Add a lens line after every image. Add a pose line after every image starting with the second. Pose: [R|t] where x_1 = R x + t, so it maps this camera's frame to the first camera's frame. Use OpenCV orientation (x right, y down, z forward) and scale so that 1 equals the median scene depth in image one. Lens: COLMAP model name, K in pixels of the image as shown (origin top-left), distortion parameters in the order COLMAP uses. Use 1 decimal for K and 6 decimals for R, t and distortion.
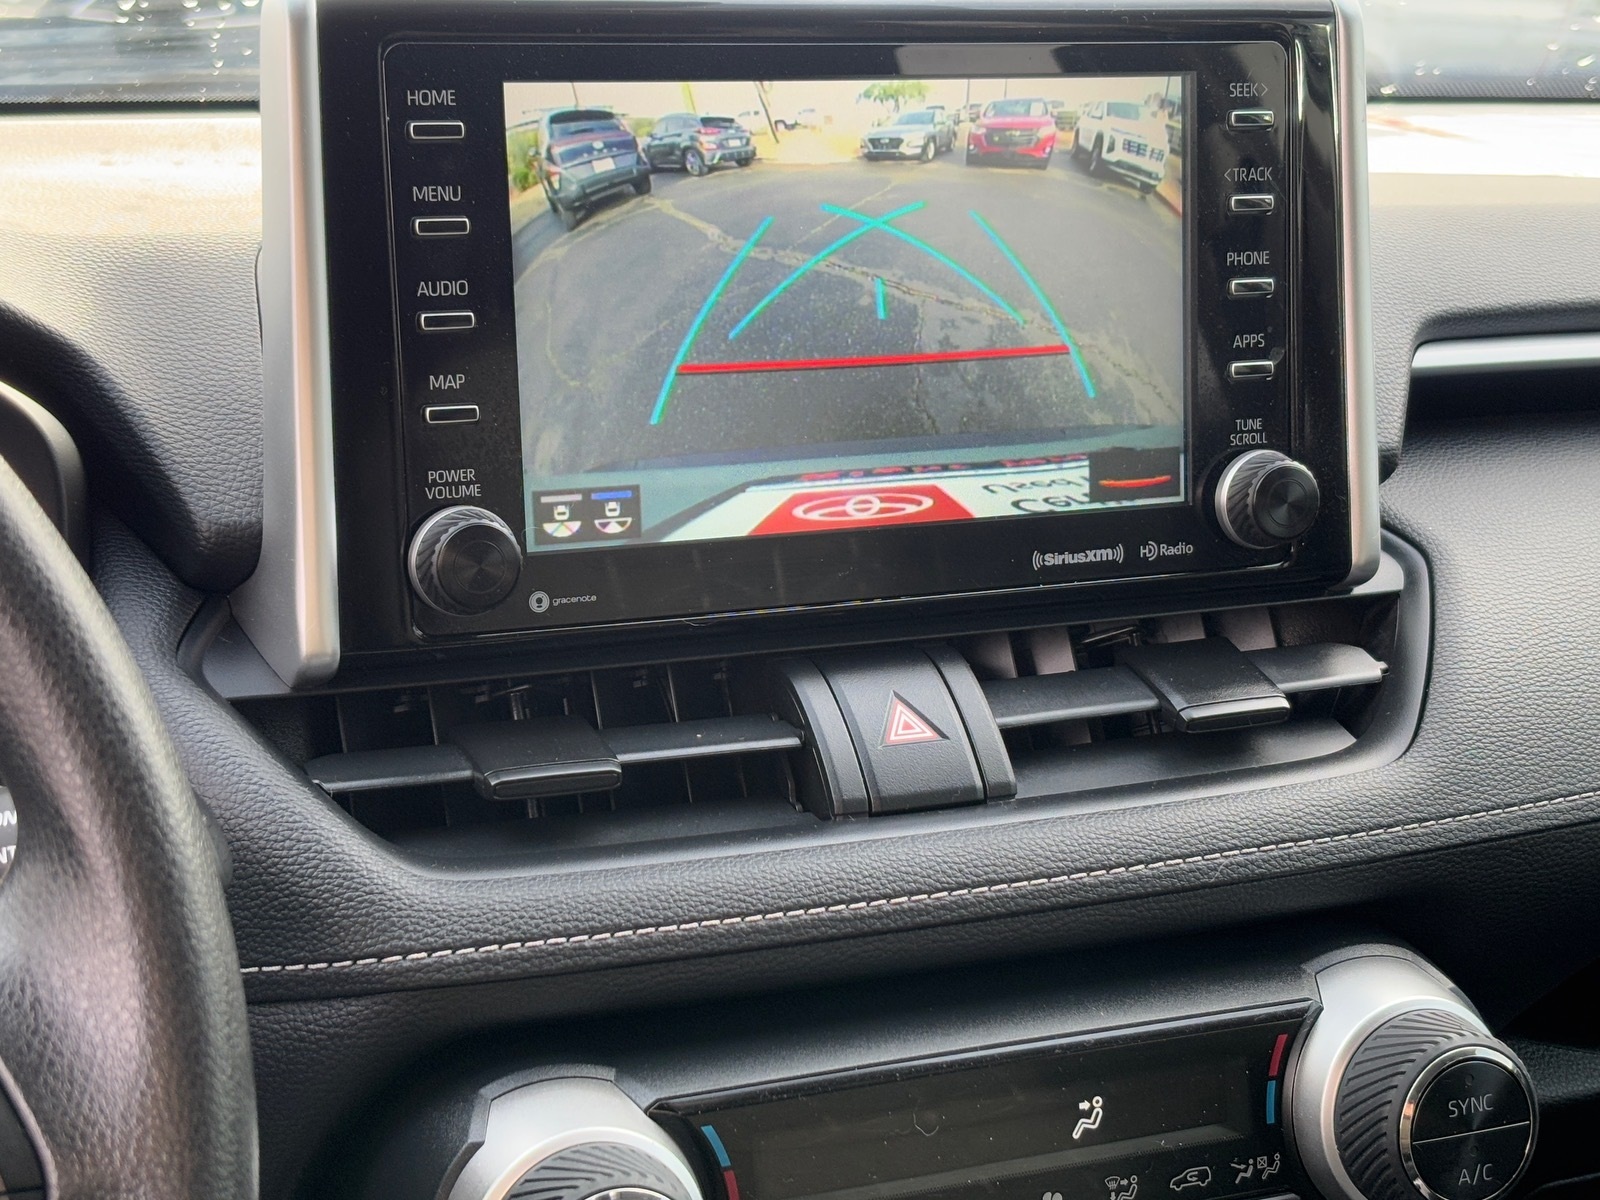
lens RADIAL K [[2680.6, 0, 761.7], [0, 2680.6, 632.6], [0, 0, 1]] dist [0.115652, 0.000000]
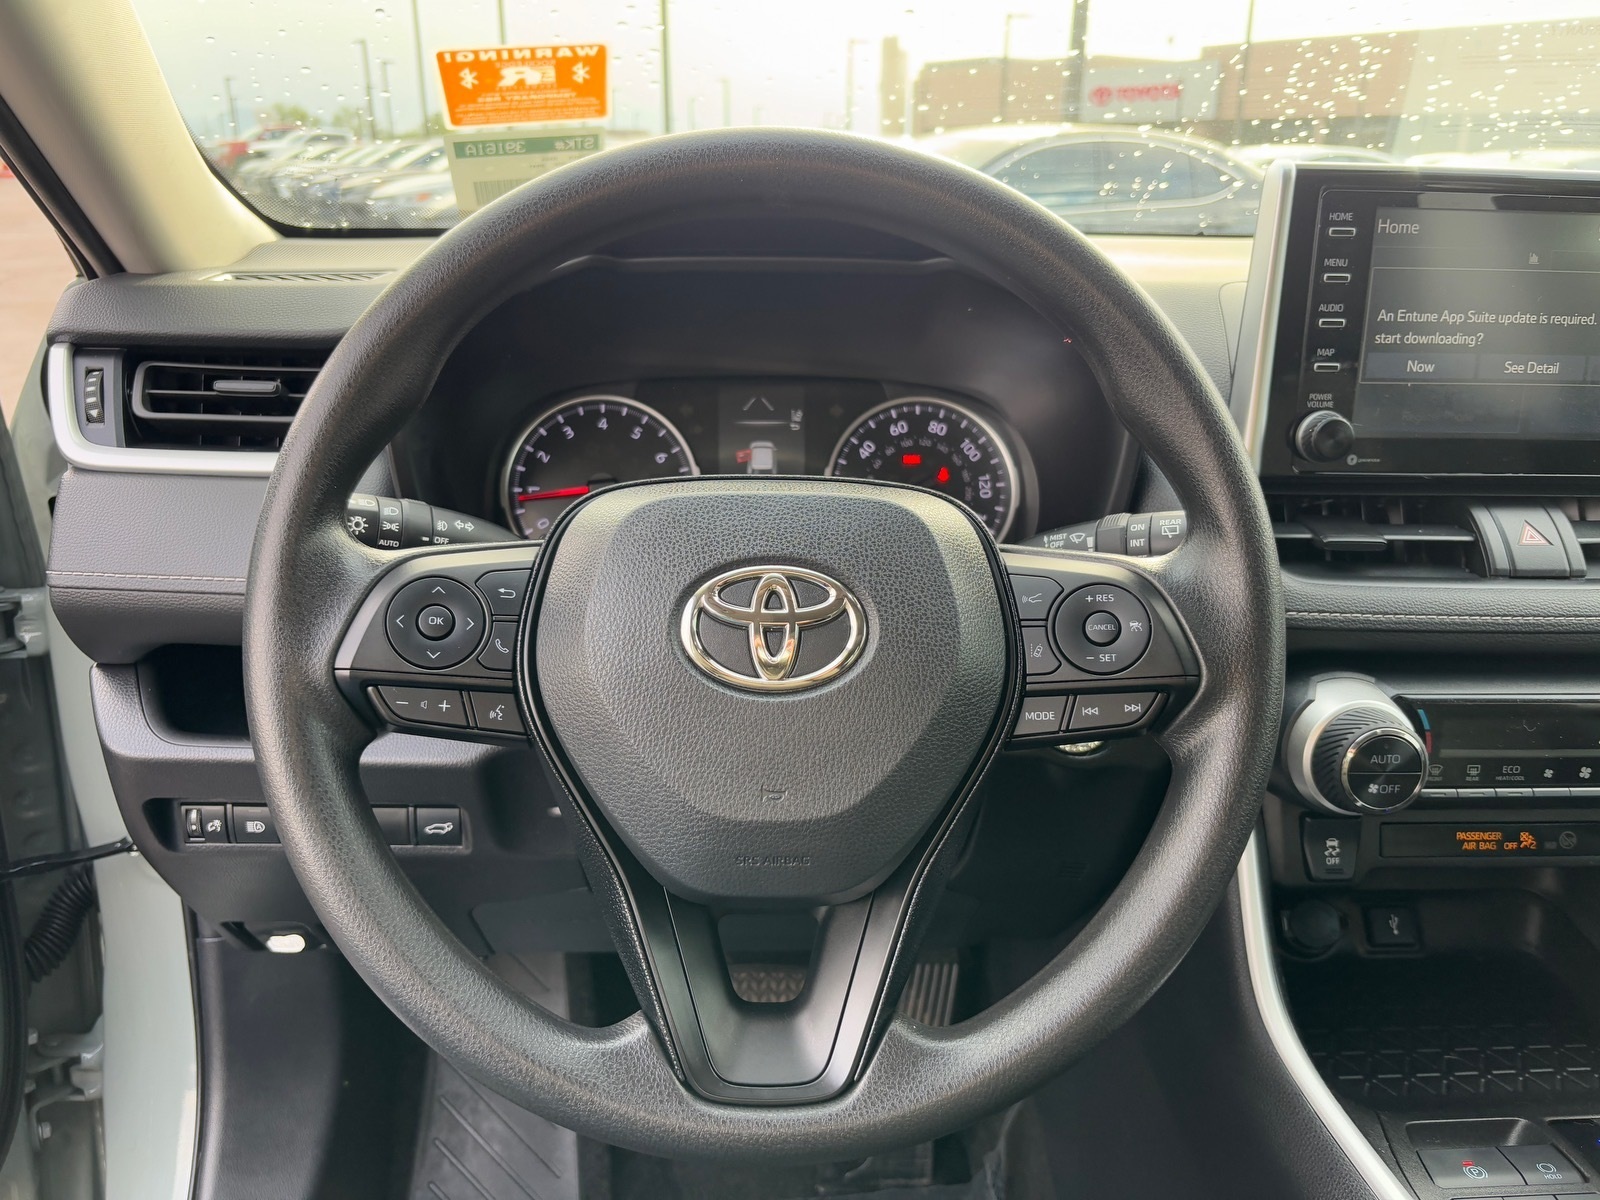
lens RADIAL K [[1221.6, 0, 787.8], [0, 1221.6, 607.7], [0, 0, 1]] dist [0.038240, -0.050373]
pose [[0.942751, 0.119057, -0.311521, -0.187175], [-0.093130, 0.990930, 0.096875, 0.052001], [0.320229, -0.062317, 0.945288, -0.073271]]
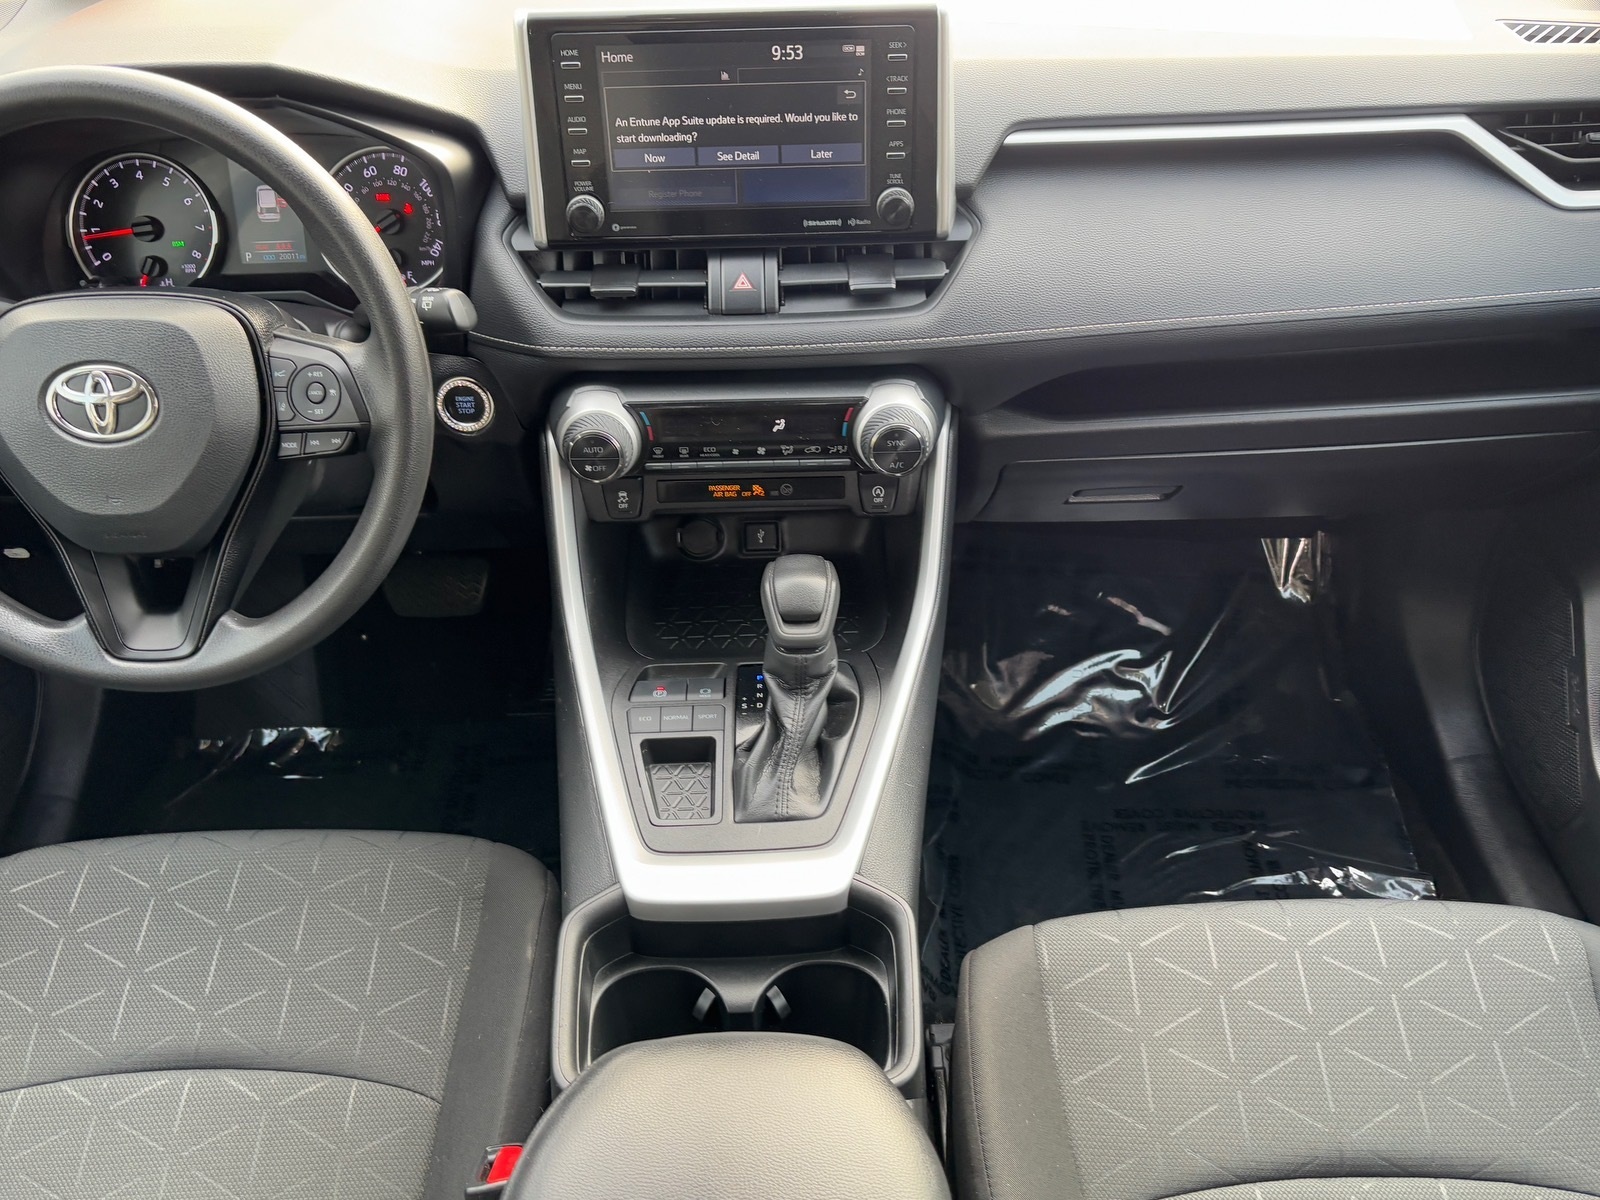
lens RADIAL K [[1386.0, 0, 799.2], [0, 1386.0, 621.6], [0, 0, 1]] dist [0.040387, -0.046745]
pose [[0.929916, 0.214292, -0.298891, 0.658850], [-0.062724, 0.893209, 0.445245, -0.320482], [0.362384, -0.395293, 0.844051, -0.399884]]
